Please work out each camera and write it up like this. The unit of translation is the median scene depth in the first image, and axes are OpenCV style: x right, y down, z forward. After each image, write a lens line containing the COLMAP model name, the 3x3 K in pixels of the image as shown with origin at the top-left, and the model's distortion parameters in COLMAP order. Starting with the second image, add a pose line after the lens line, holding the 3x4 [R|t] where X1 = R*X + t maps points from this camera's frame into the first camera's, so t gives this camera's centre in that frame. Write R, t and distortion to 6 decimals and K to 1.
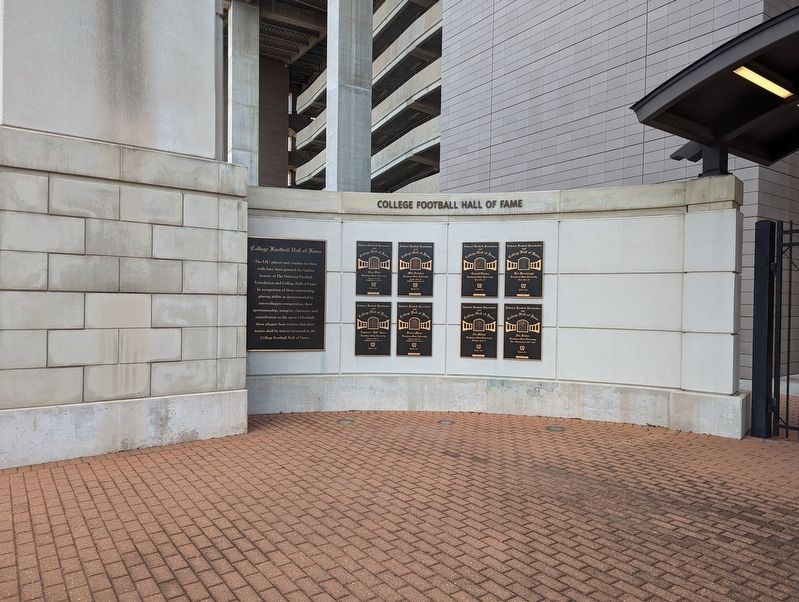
lens RADIAL K [[563.3, 0, 415.7], [0, 563.3, 302.7], [0, 0, 1]] dist [0.045062, -0.001109]
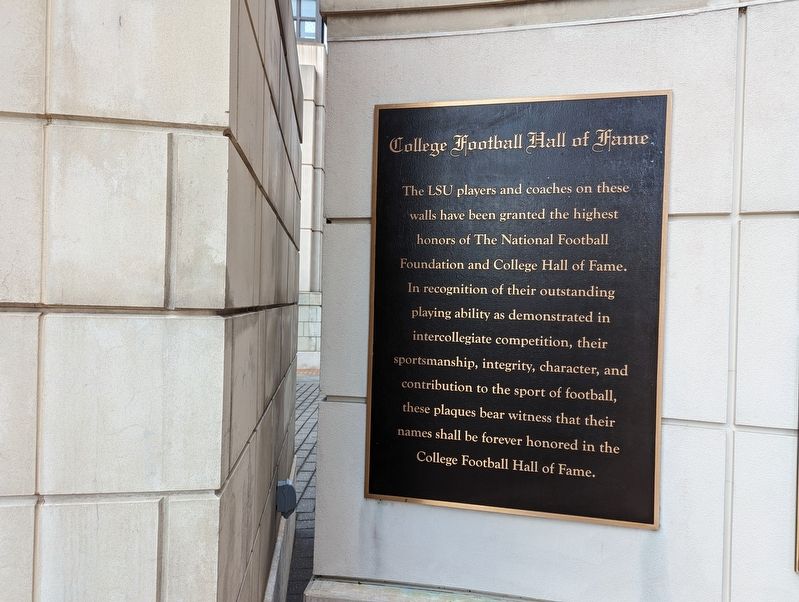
lens RADIAL K [[563.3, 0, 417.7], [0, 563.3, 309.9], [0, 0, 1]] dist [0.045062, -0.001109]
pose [[0.880217, 0.013167, -0.474389, -0.137693], [-0.011854, 0.999913, 0.005758, -0.013632], [0.474424, 0.000555, 0.880296, 0.735971]]
